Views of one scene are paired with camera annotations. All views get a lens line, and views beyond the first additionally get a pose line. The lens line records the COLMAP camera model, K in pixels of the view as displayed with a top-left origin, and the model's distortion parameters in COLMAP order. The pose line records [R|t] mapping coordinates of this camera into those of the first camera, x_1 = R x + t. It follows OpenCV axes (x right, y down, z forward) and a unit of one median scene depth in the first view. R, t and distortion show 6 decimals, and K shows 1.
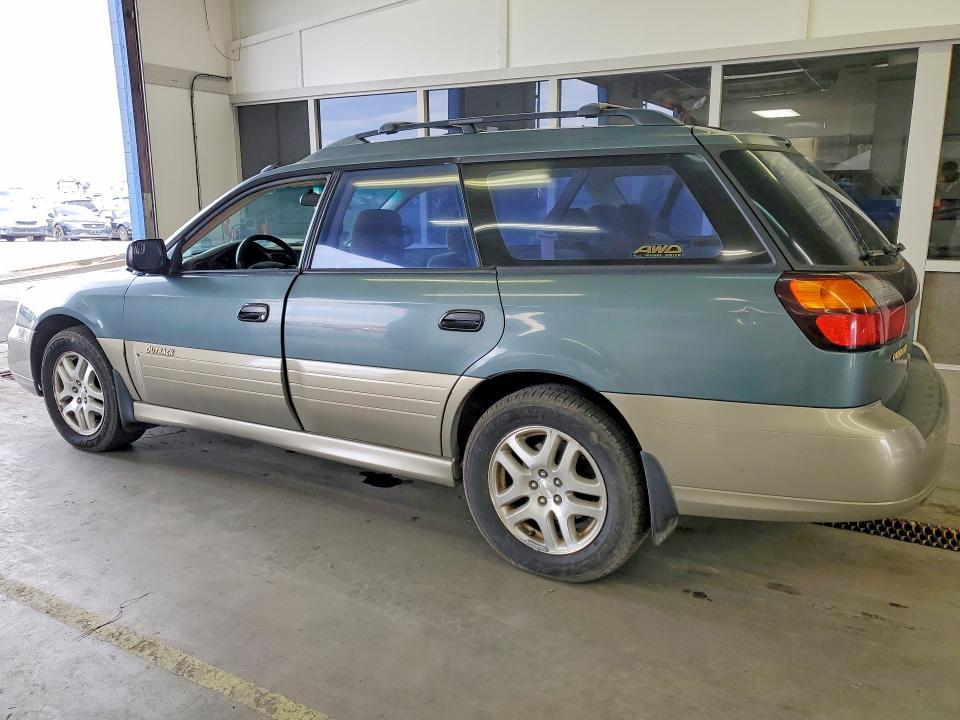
lens RADIAL K [[736.9, 0, 477.1], [0, 736.9, 353.9], [0, 0, 1]] dist [0.014051, 0.012373]
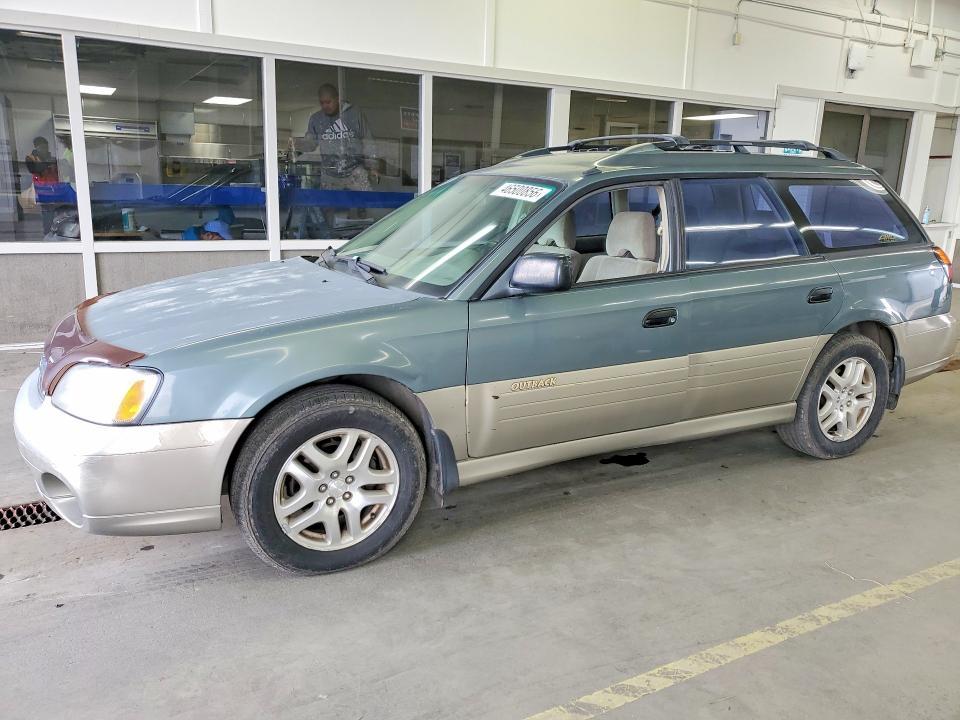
lens RADIAL K [[736.9, 0, 480.3], [0, 736.9, 359.9], [0, 0, 1]] dist [0.014051, 0.012373]
pose [[0.524739, -0.178497, 0.832339, -0.637800], [0.148367, 0.981981, 0.117052, -0.076462], [-0.838234, 0.062070, 0.541766, 0.328428]]
